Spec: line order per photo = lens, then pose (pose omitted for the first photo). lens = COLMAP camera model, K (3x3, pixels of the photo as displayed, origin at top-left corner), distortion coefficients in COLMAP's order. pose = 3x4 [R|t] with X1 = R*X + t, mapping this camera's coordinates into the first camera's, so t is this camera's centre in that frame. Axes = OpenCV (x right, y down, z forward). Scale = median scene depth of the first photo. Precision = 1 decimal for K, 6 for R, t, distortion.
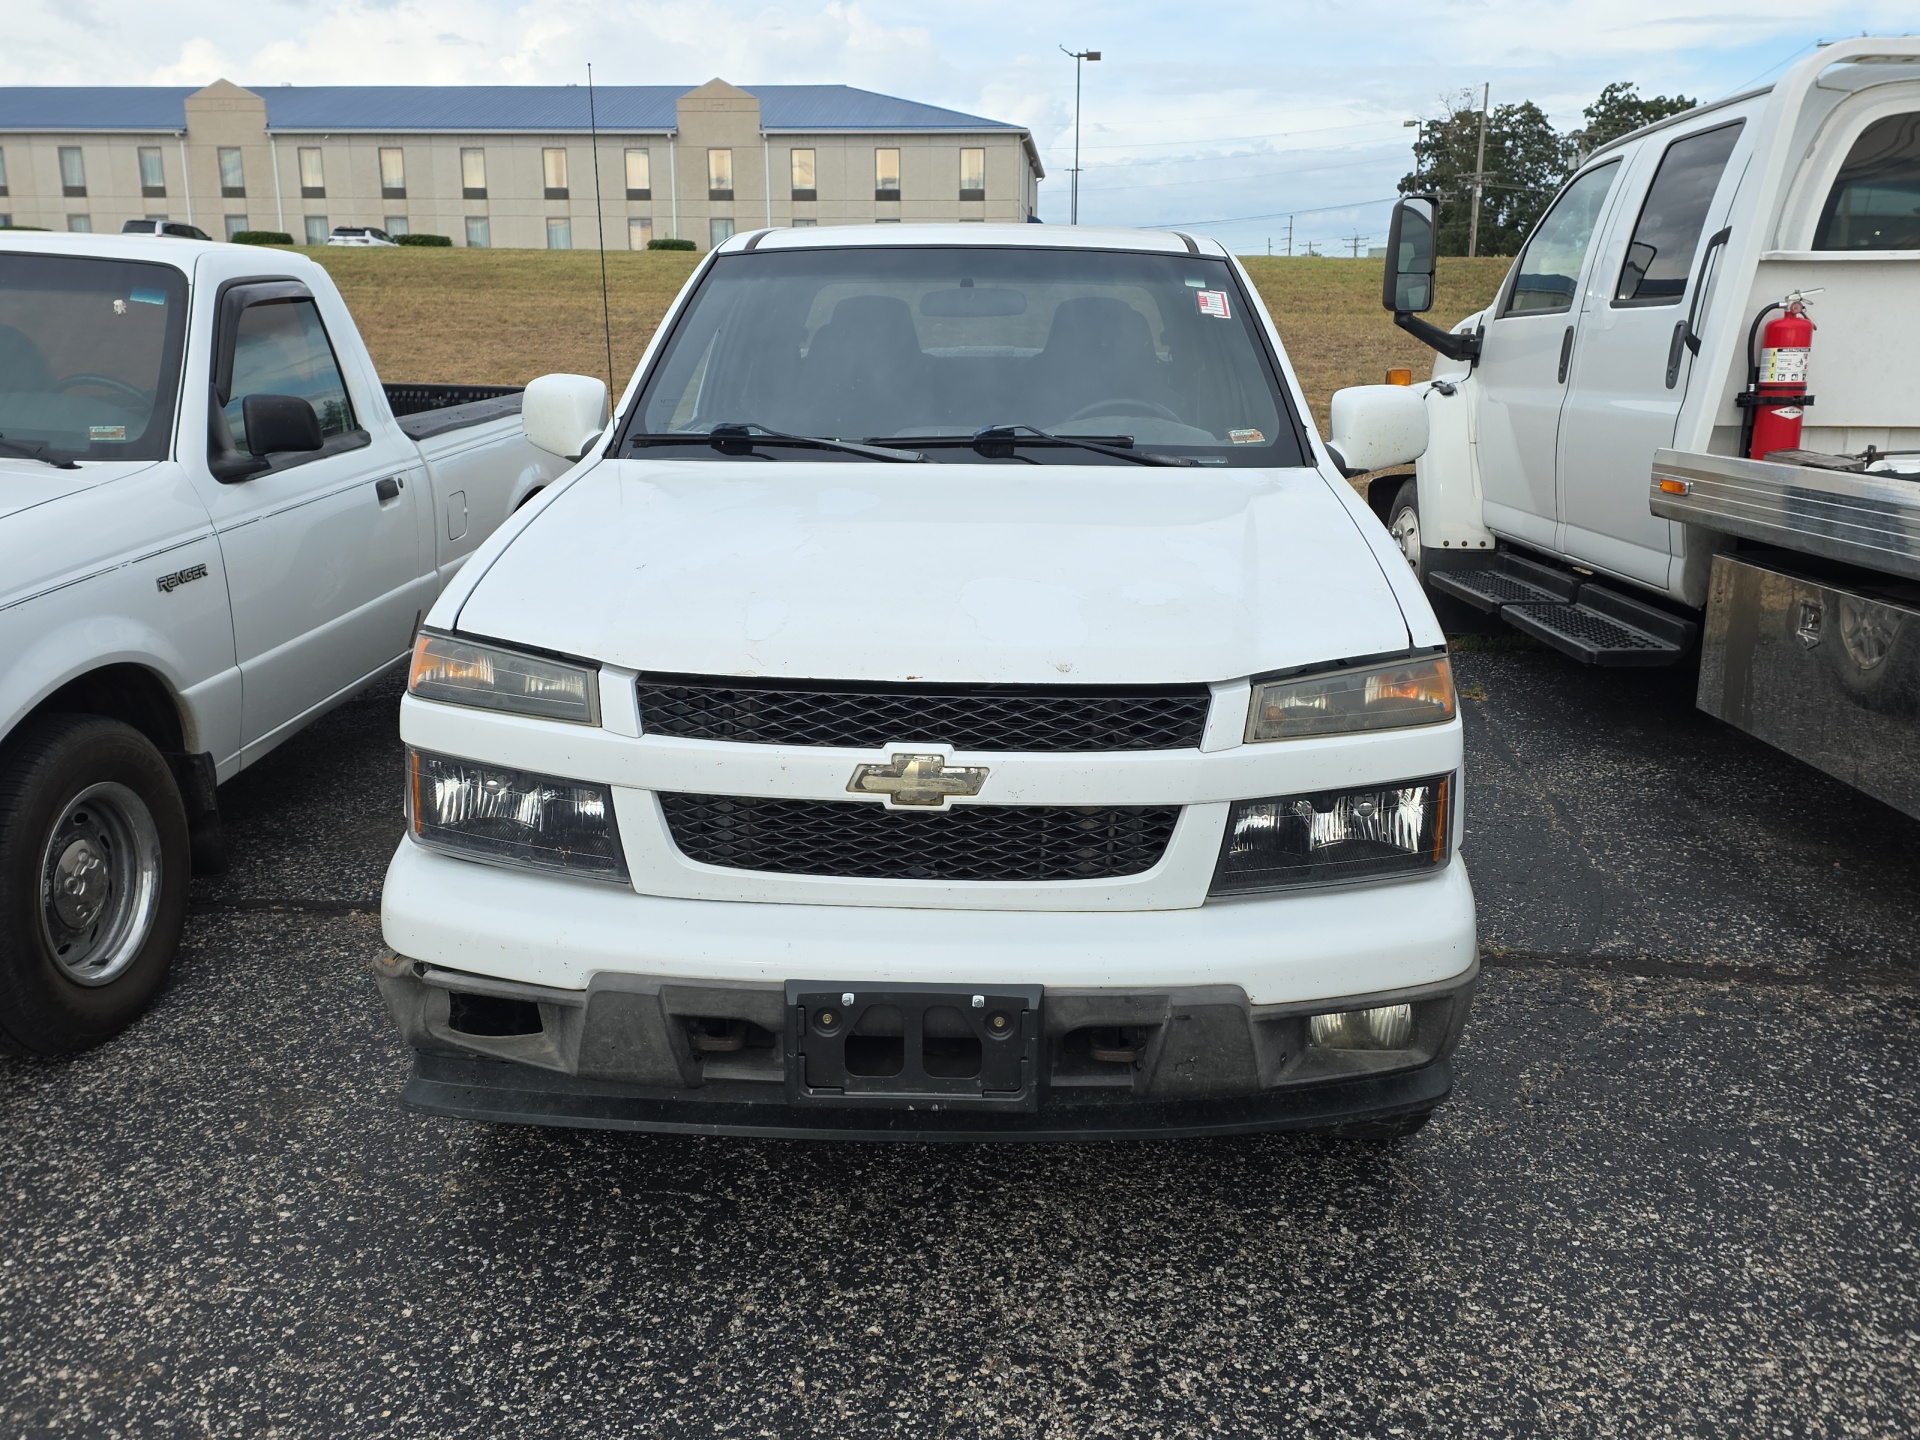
lens RADIAL K [[1594.1, 0, 959.7], [0, 1594.1, 717.3], [0, 0, 1]] dist [0.097849, -0.100139]
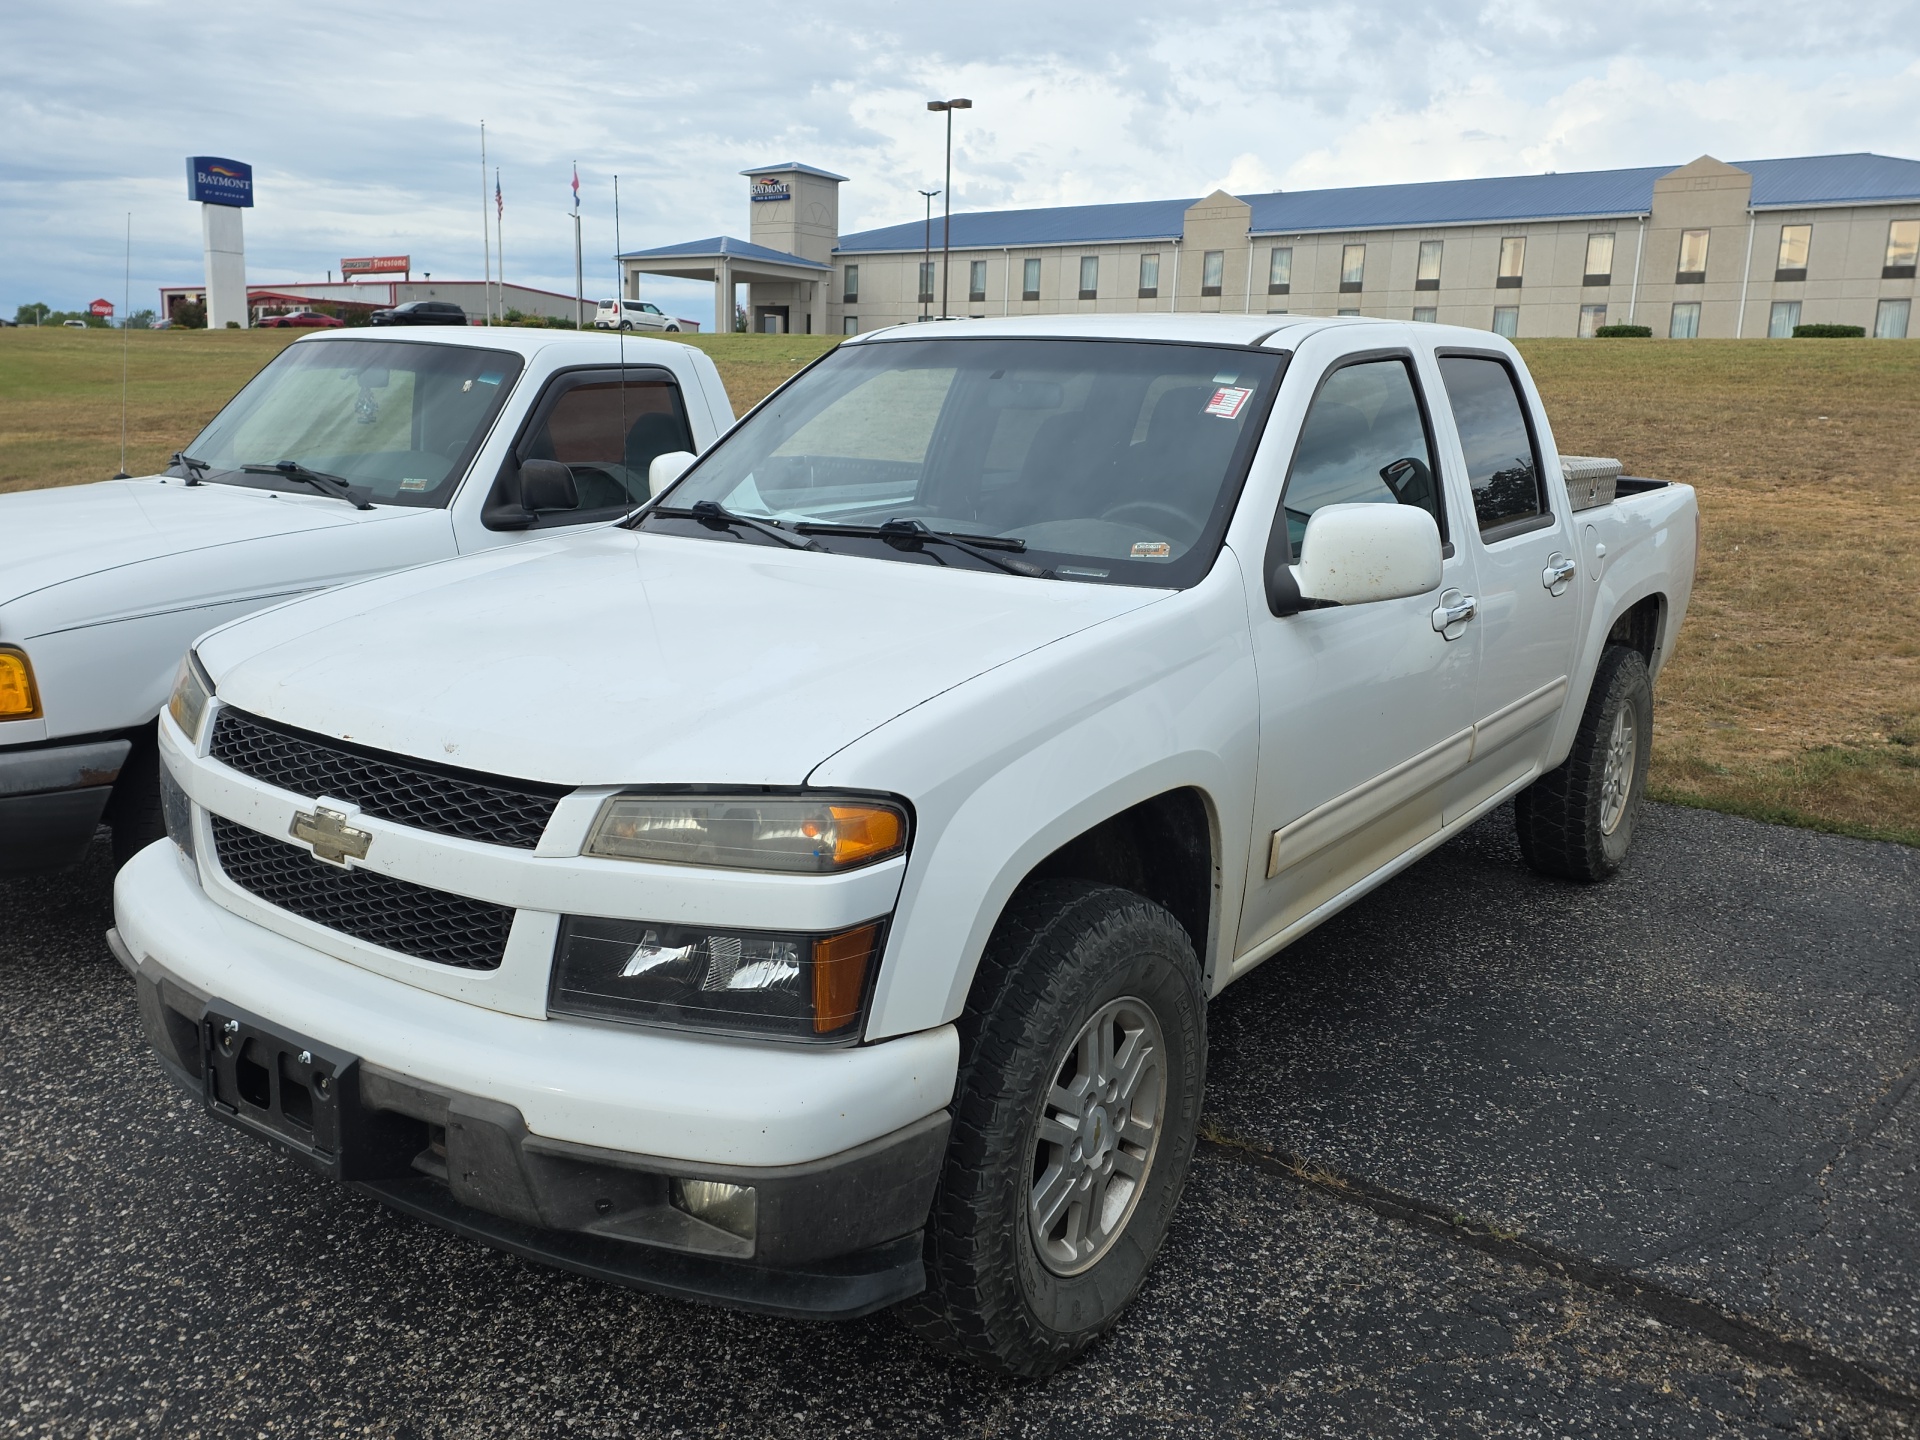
lens RADIAL K [[1594.1, 0, 973.3], [0, 1594.1, 717.6], [0, 0, 1]] dist [0.097849, -0.100139]
pose [[0.834887, 0.129340, -0.535010, 0.528372], [-0.156584, 0.987649, -0.005584, -0.057840], [0.527680, 0.088436, 0.844827, 0.193237]]
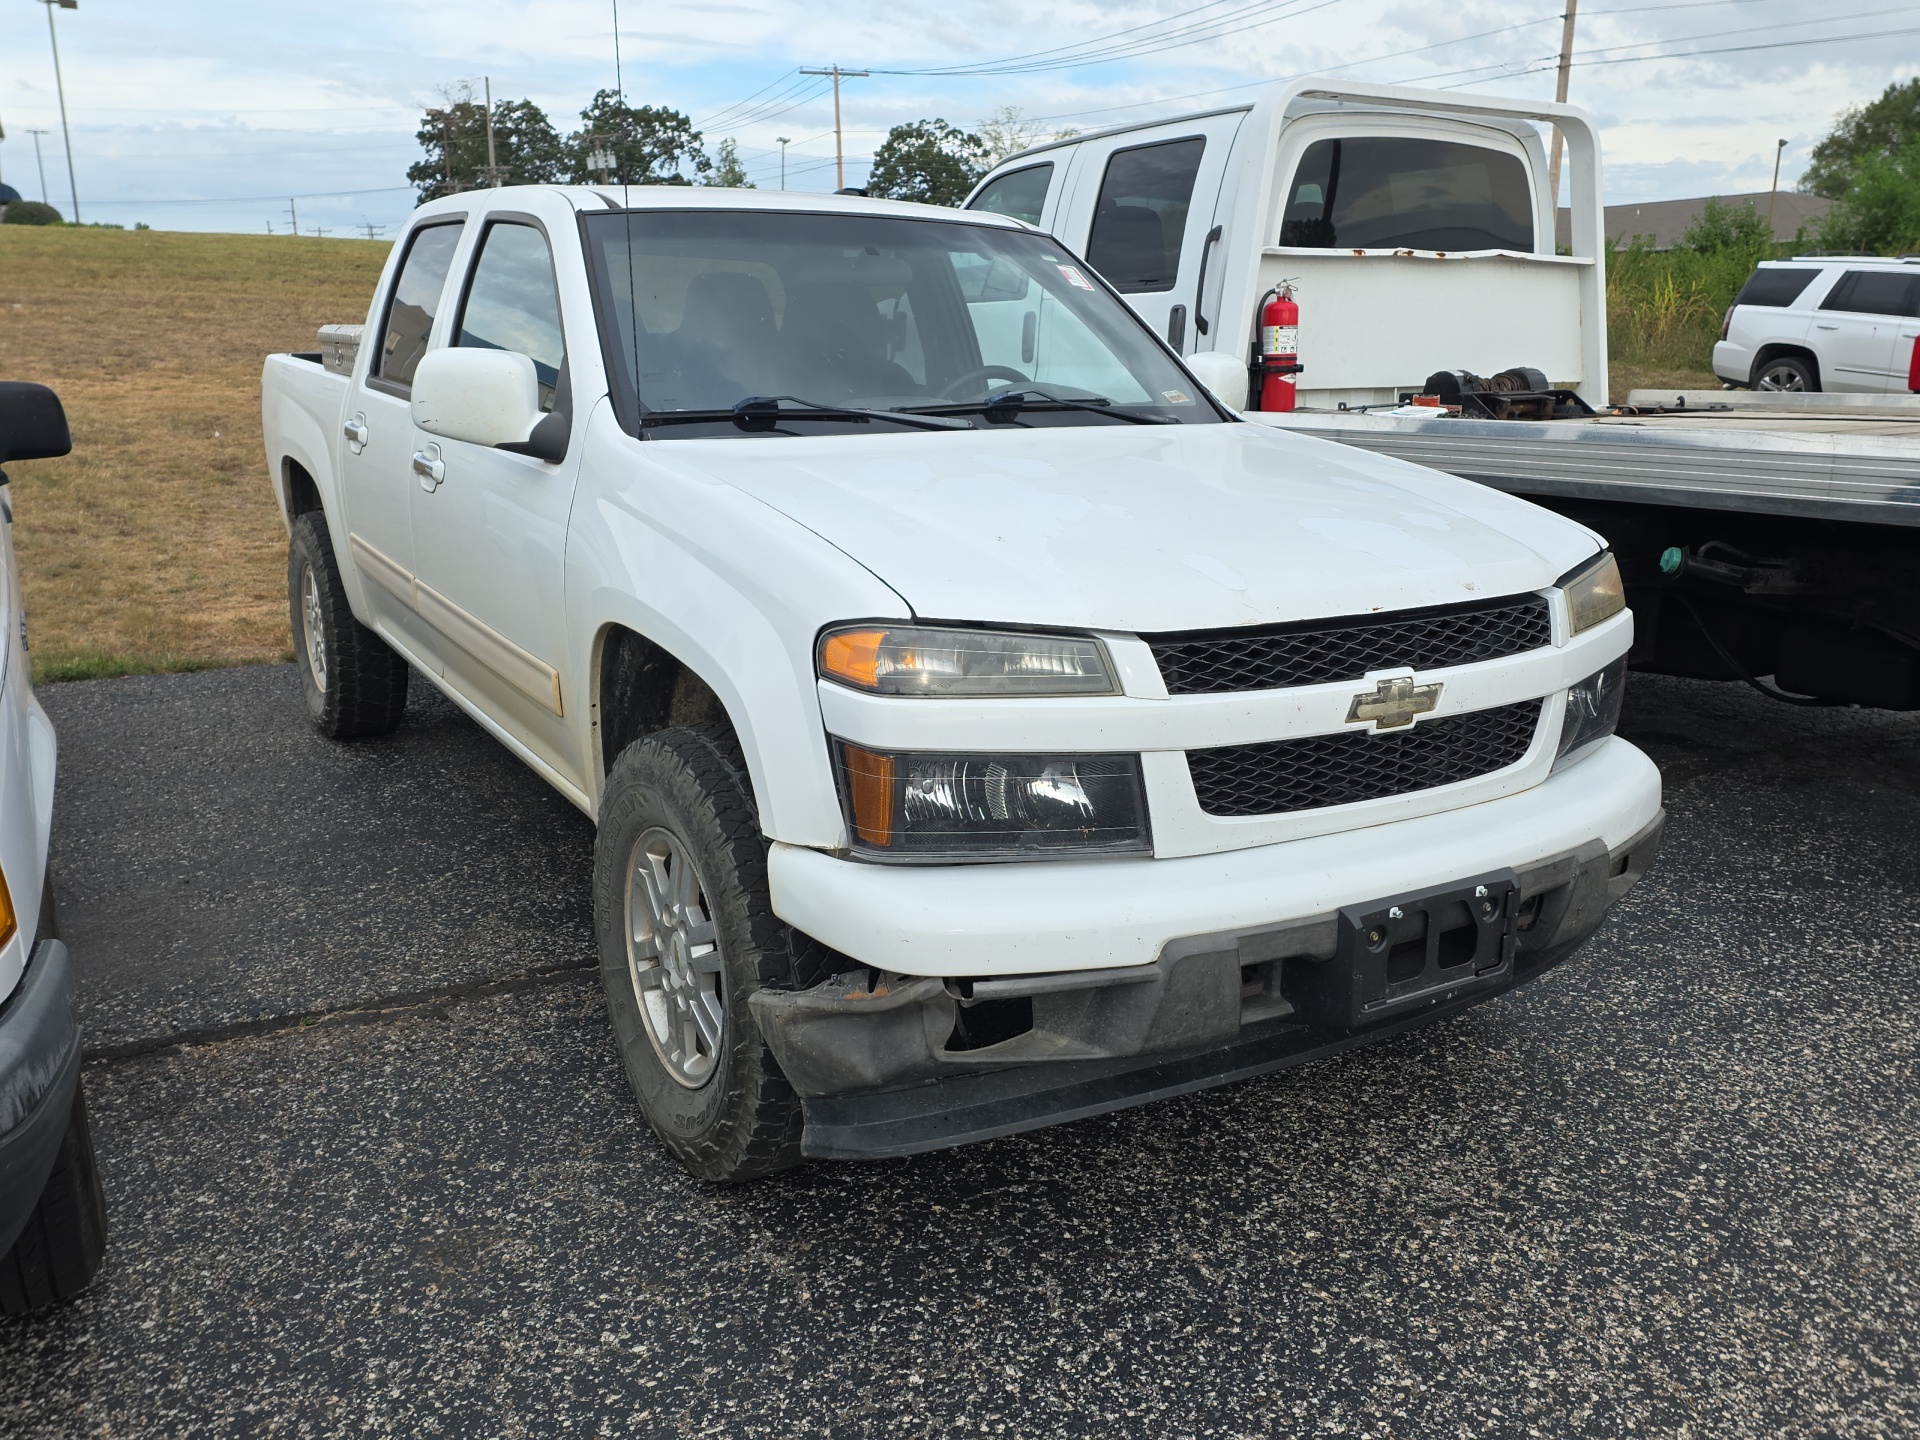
lens RADIAL K [[1594.1, 0, 973.7], [0, 1594.1, 720.0], [0, 0, 1]] dist [0.097849, -0.100139]
pose [[0.828696, -0.136788, 0.542727, -0.512260], [0.134112, 0.989956, 0.044730, -0.021486], [-0.543394, 0.035719, 0.838717, 0.146929]]
